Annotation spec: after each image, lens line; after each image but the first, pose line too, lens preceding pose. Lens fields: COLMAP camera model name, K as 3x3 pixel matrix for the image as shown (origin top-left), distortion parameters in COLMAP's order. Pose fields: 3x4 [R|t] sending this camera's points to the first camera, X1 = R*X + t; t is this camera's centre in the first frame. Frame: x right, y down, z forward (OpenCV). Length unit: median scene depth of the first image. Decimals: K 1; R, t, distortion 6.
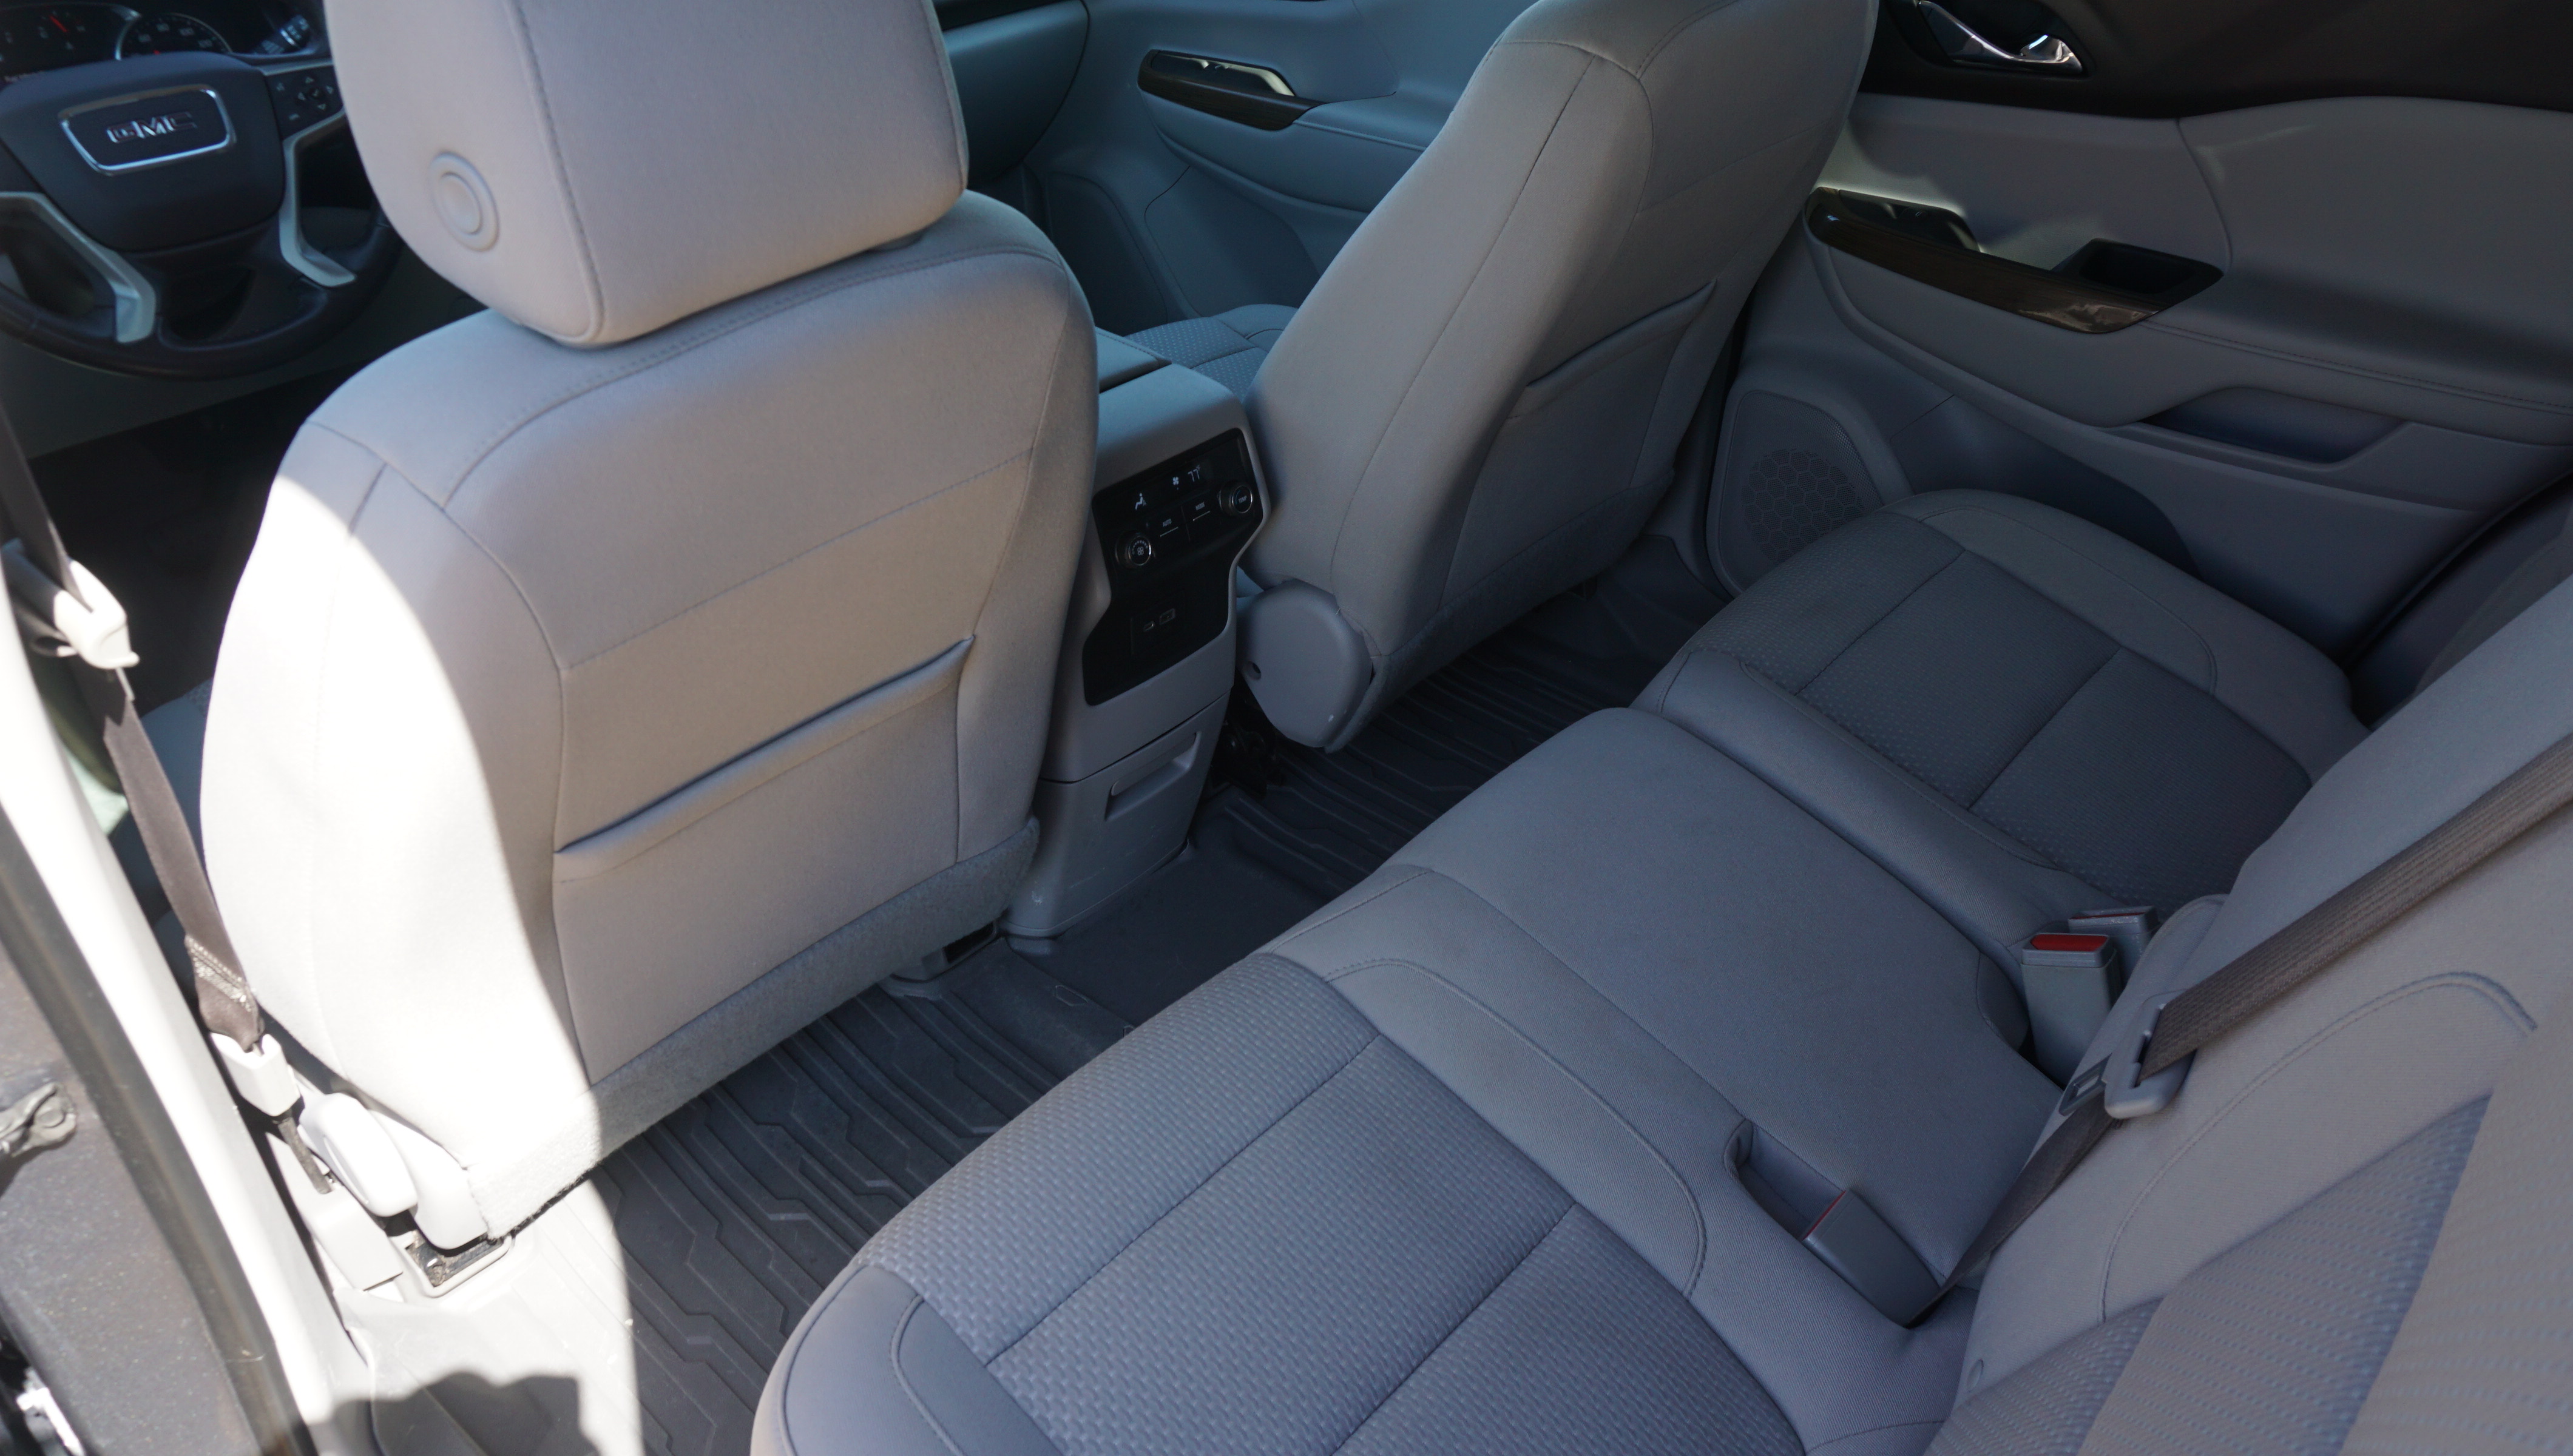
lens RADIAL K [[1733.2, 0, 1303.8], [0, 1733.2, 723.2], [0, 0, 1]] dist [-0.049741, 0.039569]
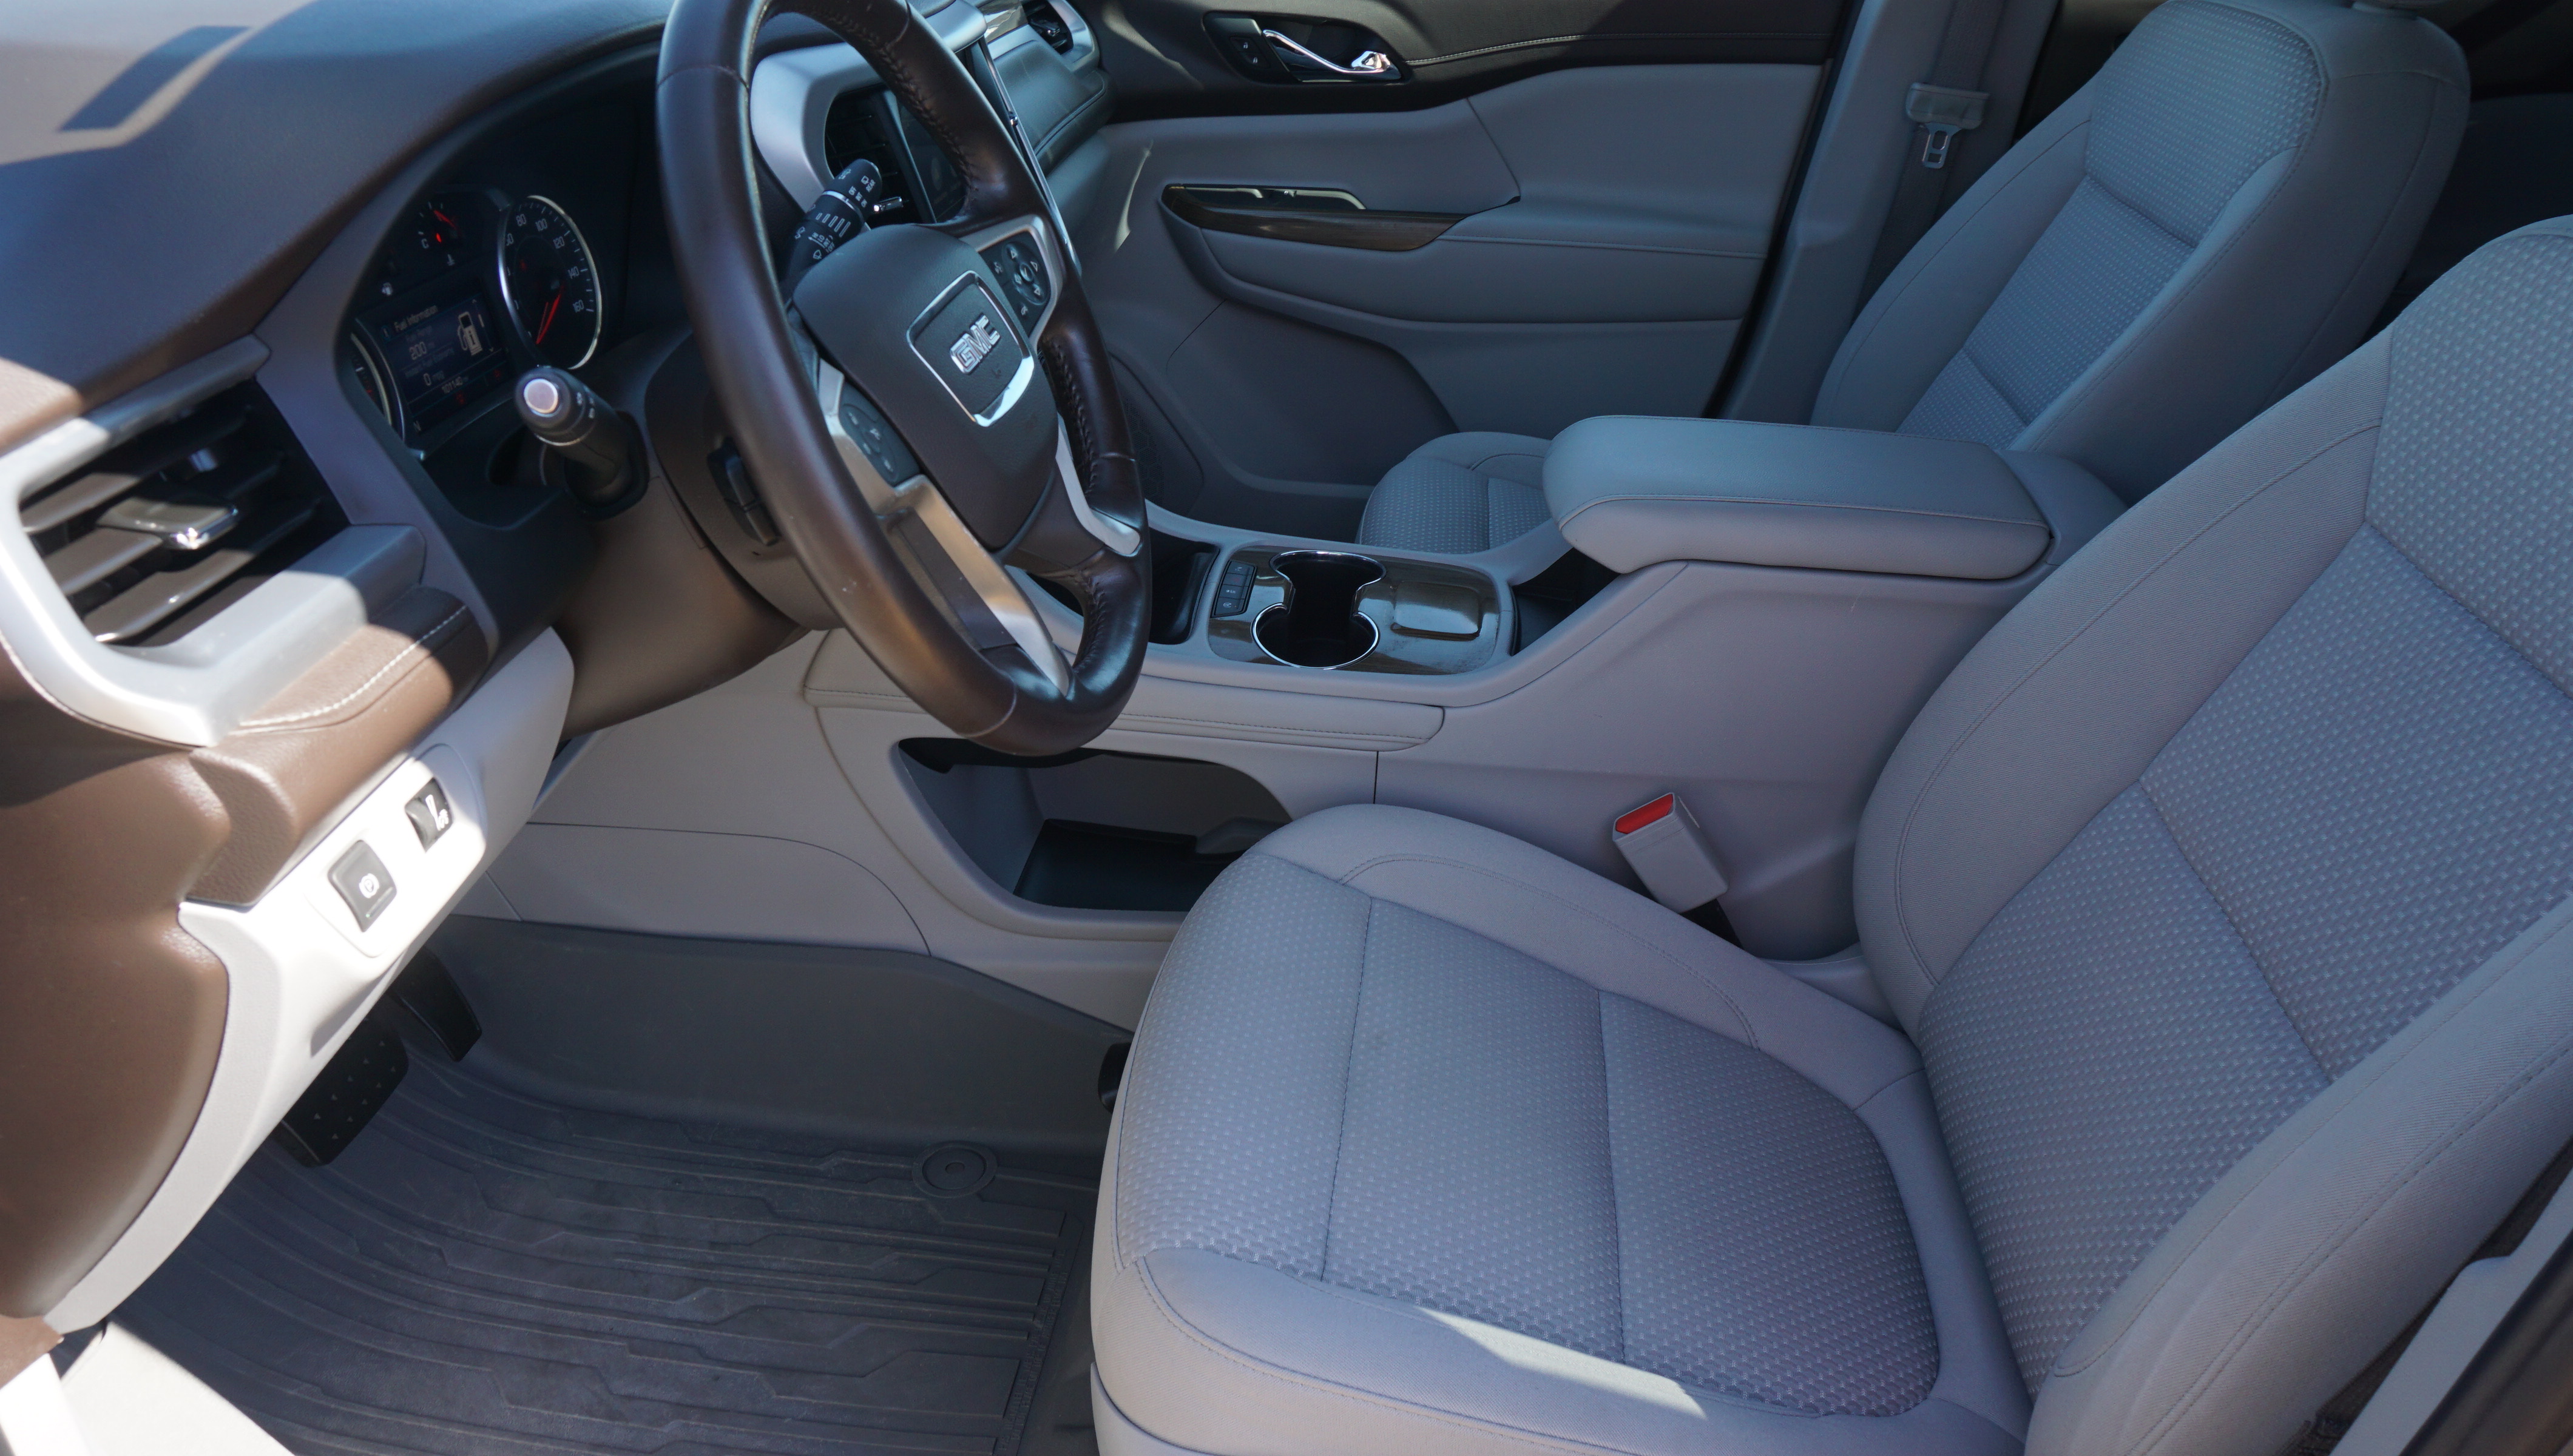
lens RADIAL K [[1714.9, 0, 1293.8], [0, 1714.9, 734.0], [0, 0, 1]] dist [-0.021912, 0.000729]
pose [[0.809340, -0.254341, 0.529414, -0.816149], [0.293791, 0.955817, 0.010061, -0.166873], [-0.508582, 0.147394, 0.848304, 0.393958]]
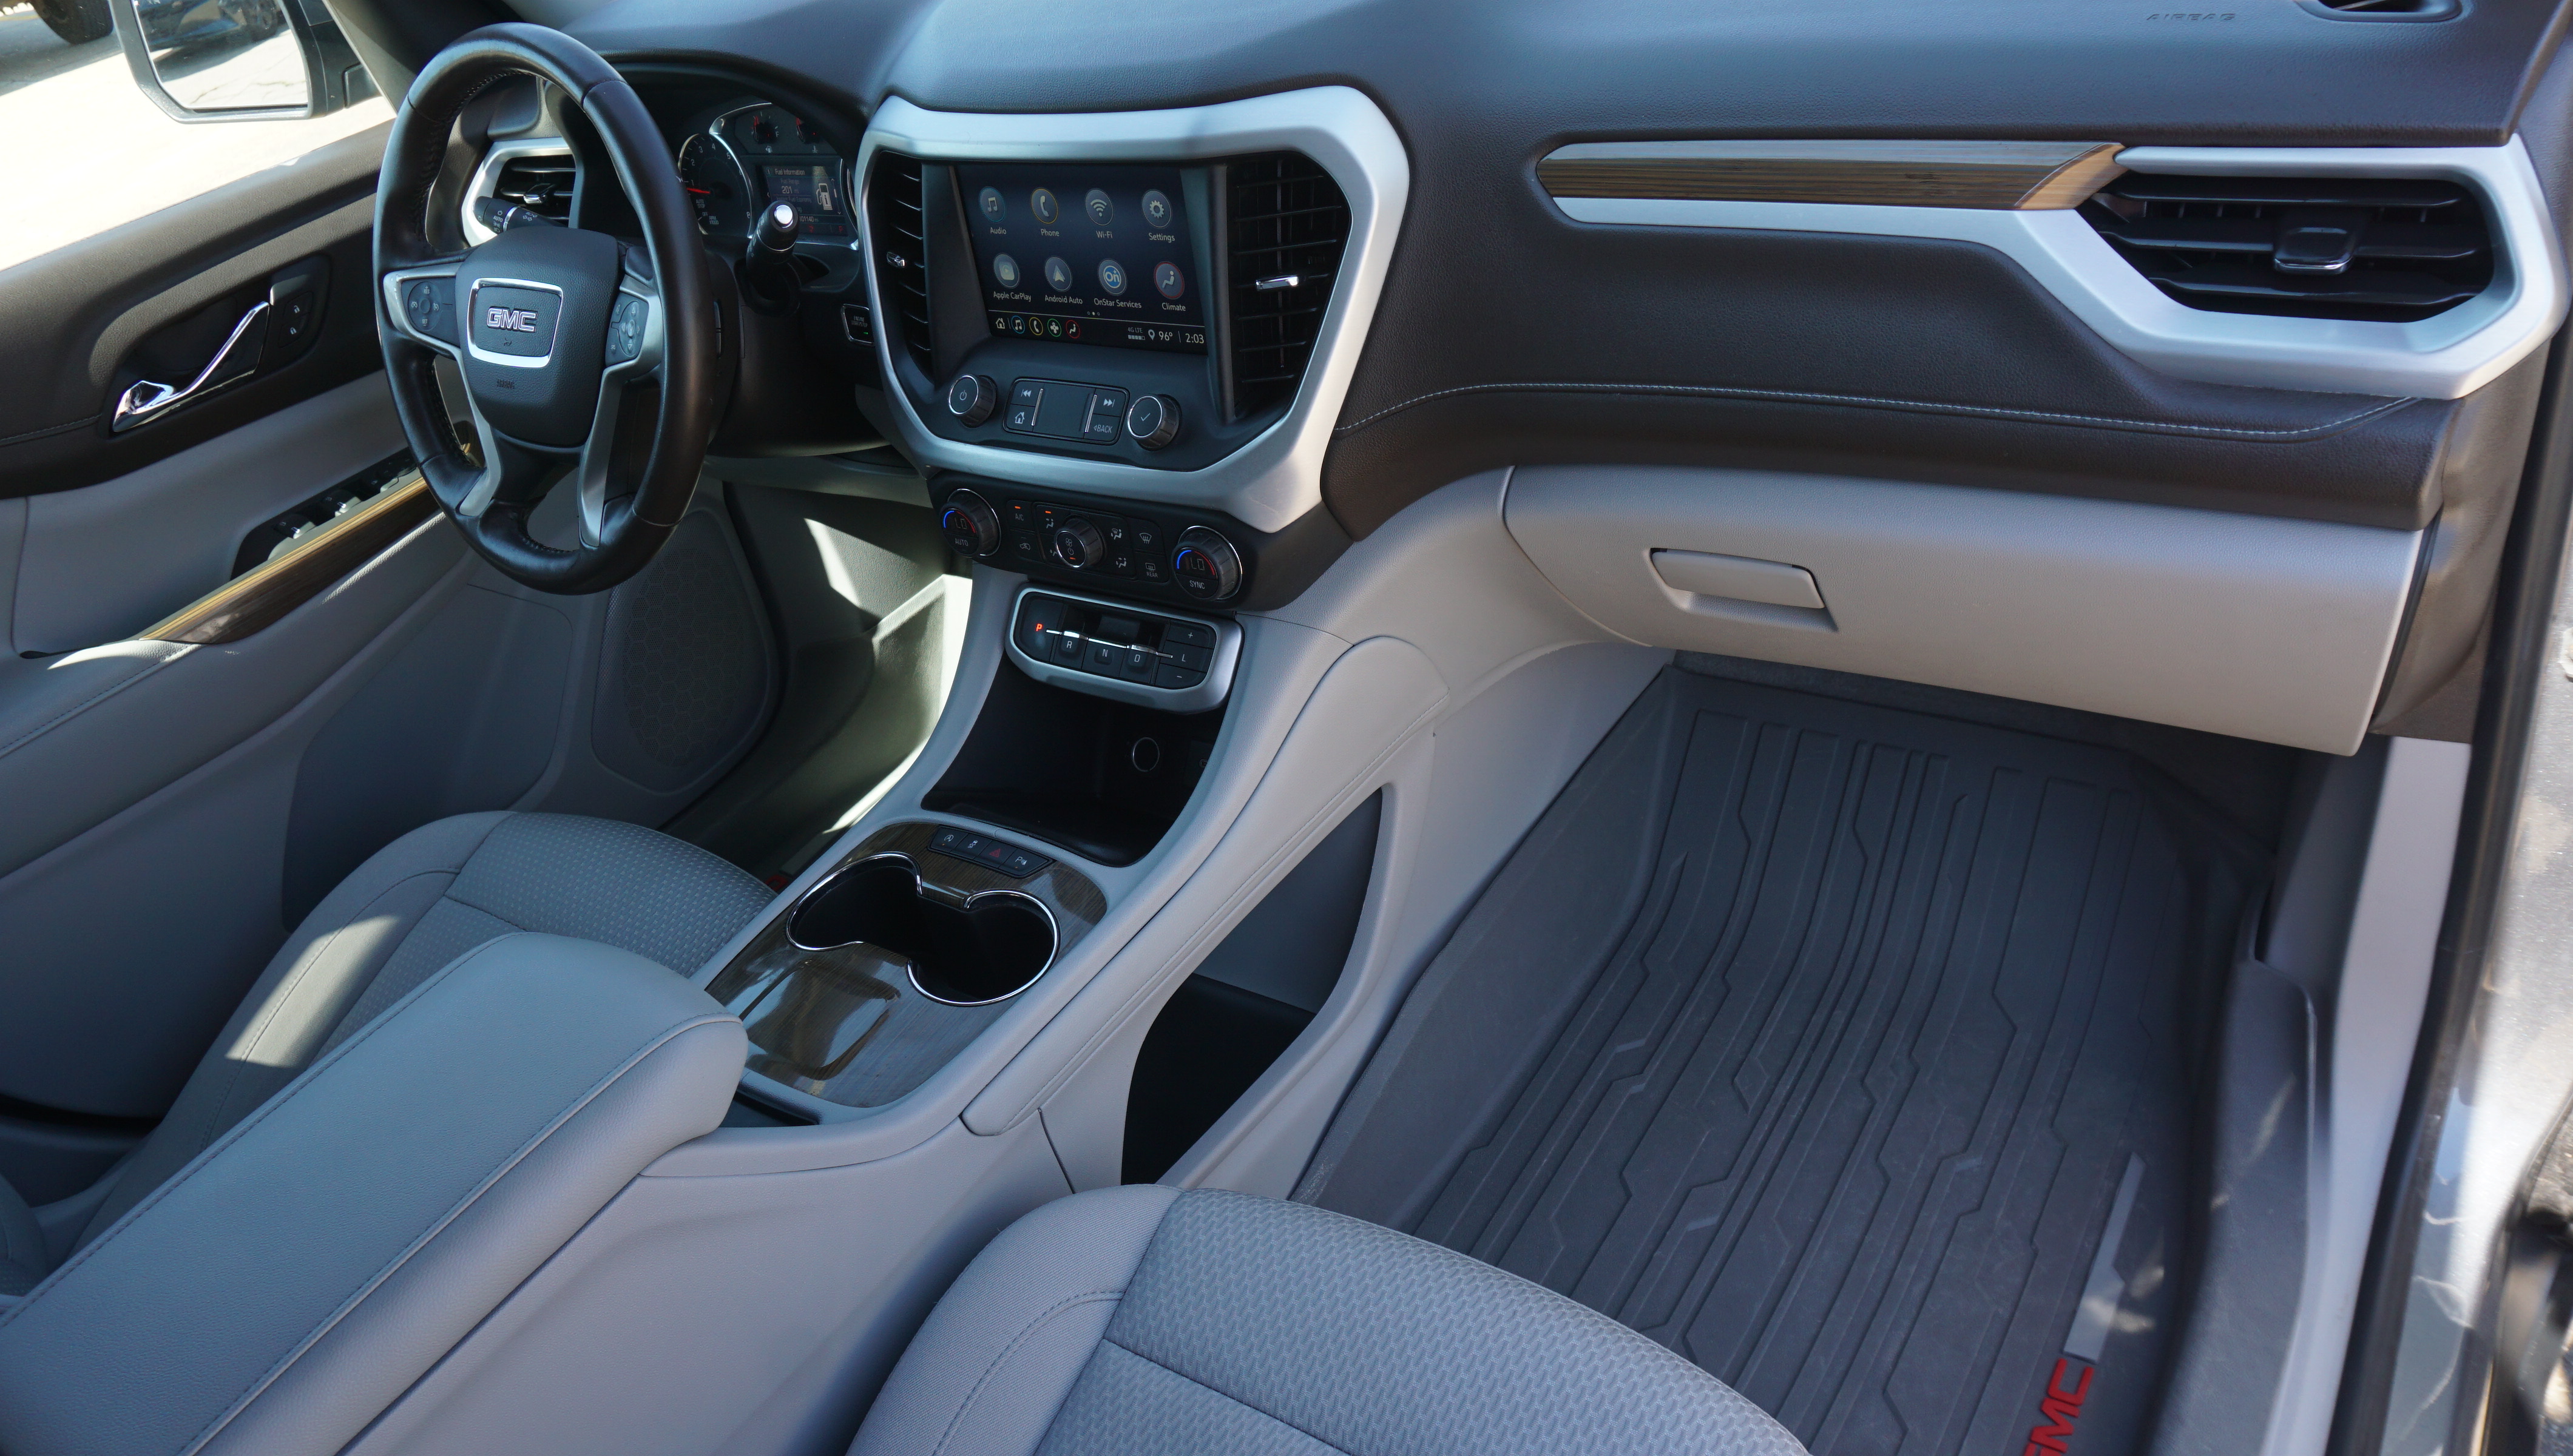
lens RADIAL K [[1721.0, 0, 1286.5], [0, 1721.0, 728.0], [0, 0, 1]] dist [-0.051289, 0.039269]
pose [[0.143907, 0.563518, -0.813473, 0.186870], [-0.387003, 0.788610, 0.477831, -0.659175], [0.910780, 0.246053, 0.331569, 0.979088]]
